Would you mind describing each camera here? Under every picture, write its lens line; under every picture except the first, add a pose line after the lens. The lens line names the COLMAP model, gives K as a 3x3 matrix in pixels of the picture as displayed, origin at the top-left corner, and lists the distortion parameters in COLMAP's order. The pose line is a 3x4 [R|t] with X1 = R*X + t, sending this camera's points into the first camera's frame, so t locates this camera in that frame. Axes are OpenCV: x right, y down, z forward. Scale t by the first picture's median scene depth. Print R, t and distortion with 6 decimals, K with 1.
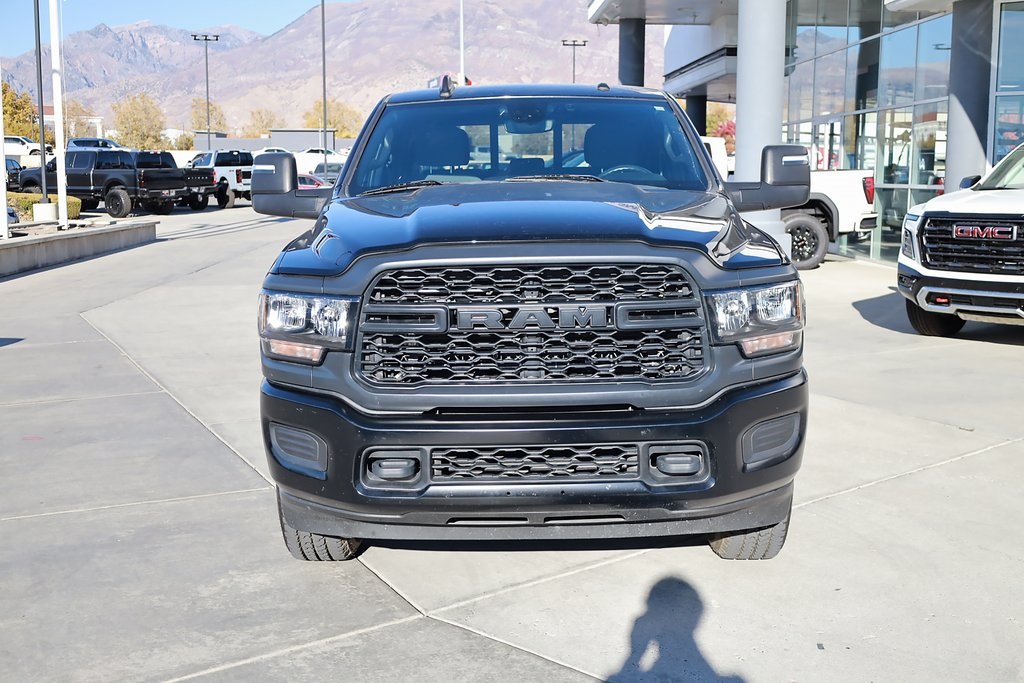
lens RADIAL K [[1299.1, 0, 512.0], [0, 1299.1, 341.5], [0, 0, 1]] dist [0.018867, 0.044794]
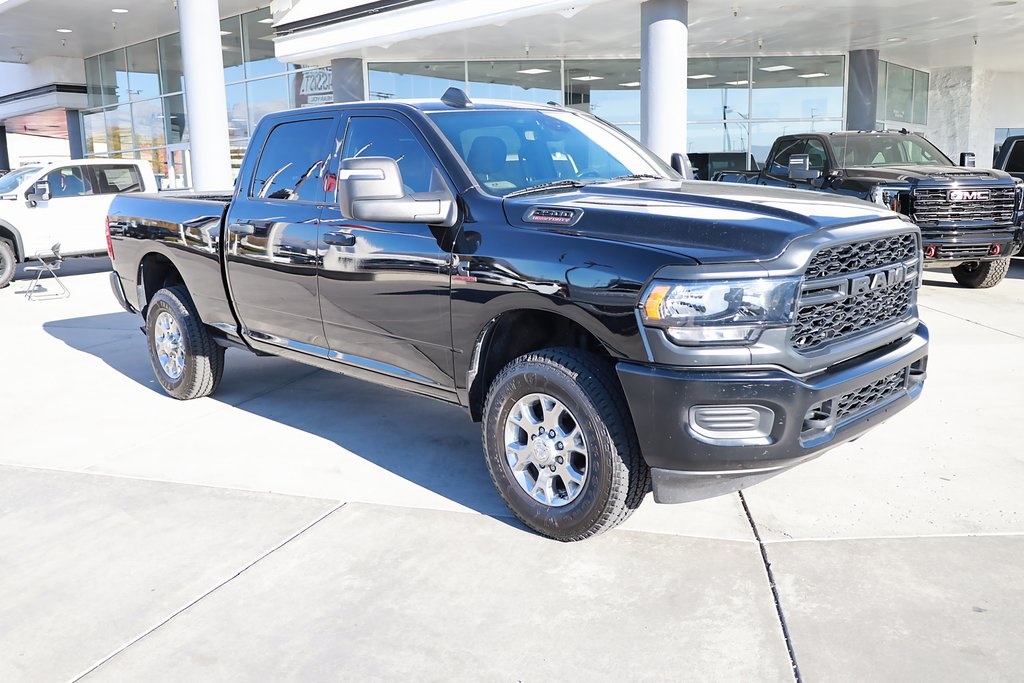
lens RADIAL K [[924.4, 0, 512.0], [0, 924.4, 341.5], [0, 0, 1]] dist [-0.011092, -0.004487]
pose [[0.675873, -0.143988, 0.722816, -0.741288], [0.120773, 0.989111, 0.084106, -0.064682], [-0.727056, 0.030452, 0.685903, 0.532010]]
